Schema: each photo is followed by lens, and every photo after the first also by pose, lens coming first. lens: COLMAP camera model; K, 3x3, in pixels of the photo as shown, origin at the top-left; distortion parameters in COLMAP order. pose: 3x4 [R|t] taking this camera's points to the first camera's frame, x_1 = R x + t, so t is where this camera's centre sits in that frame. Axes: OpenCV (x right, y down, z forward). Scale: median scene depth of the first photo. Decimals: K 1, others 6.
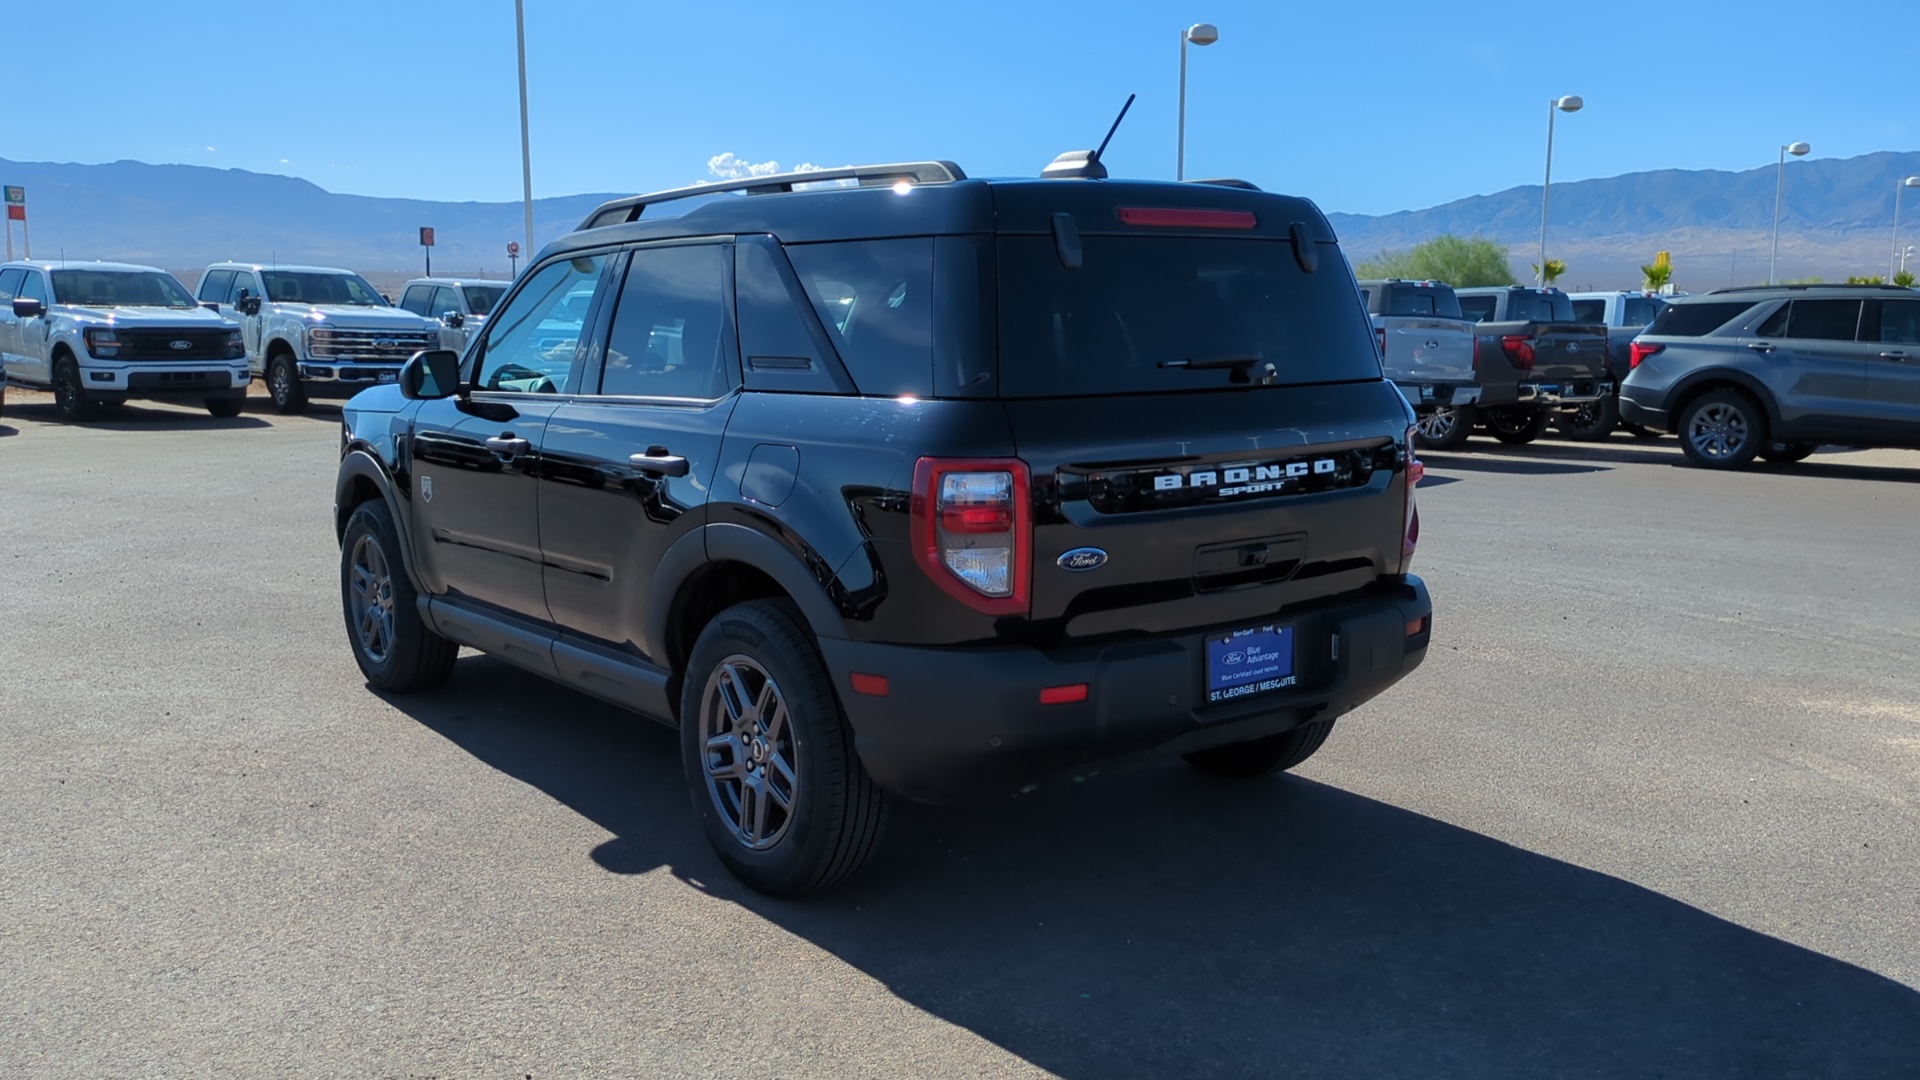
lens RADIAL K [[1659.8, 0, 975.8], [0, 1659.8, 539.8], [0, 0, 1]] dist [0.044759, -0.064674]
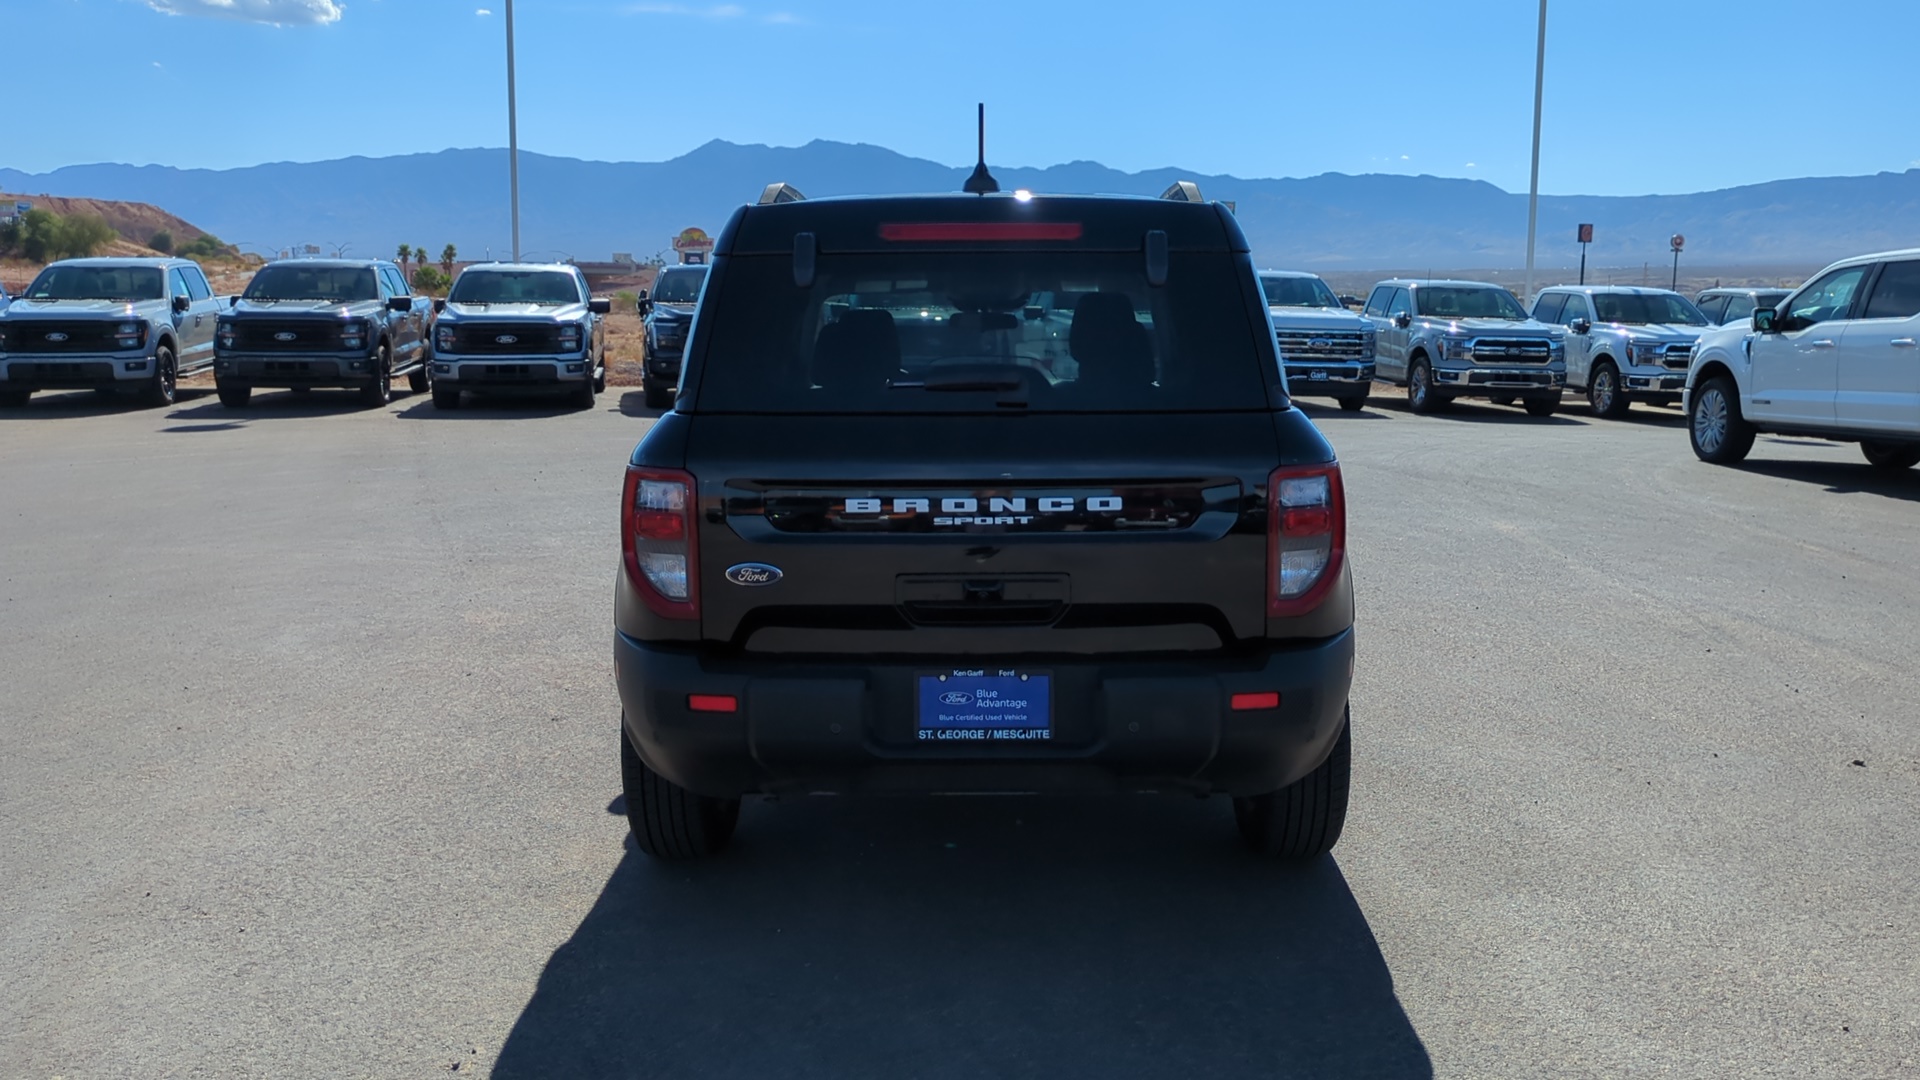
lens RADIAL K [[1620.3, 0, 990.0], [0, 1620.3, 578.3], [0, 0, 1]] dist [0.065526, -0.087941]
pose [[0.801454, 0.102653, -0.589181, 0.699328], [-0.087033, 0.994691, 0.054915, -0.048330], [0.591690, 0.007267, 0.806133, 0.267516]]
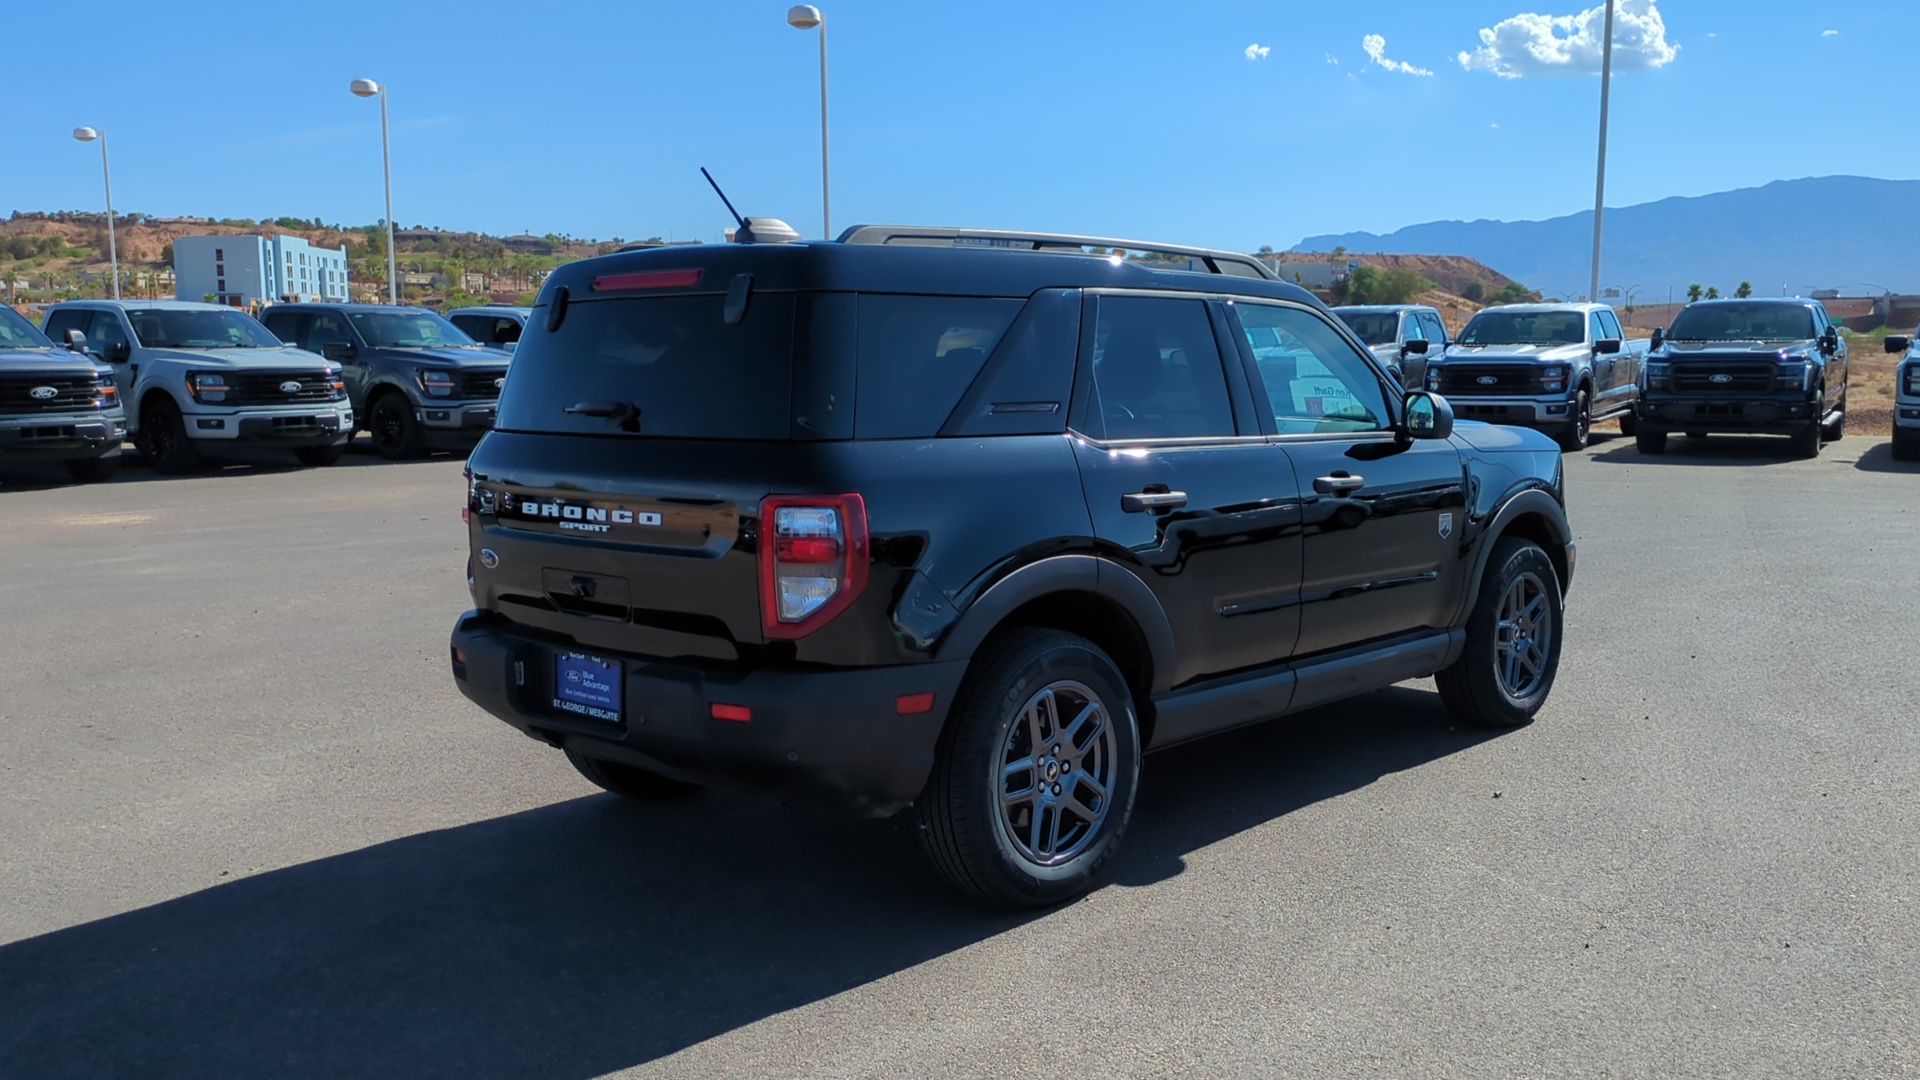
lens RADIAL K [[1659.8, 0, 975.8], [0, 1659.8, 539.8], [0, 0, 1]] dist [0.044759, -0.064674]
pose [[0.170034, 0.111476, -0.979113, 1.269693], [-0.129272, 0.987518, 0.089984, -0.152499], [0.976922, 0.111271, 0.182322, 1.041144]]
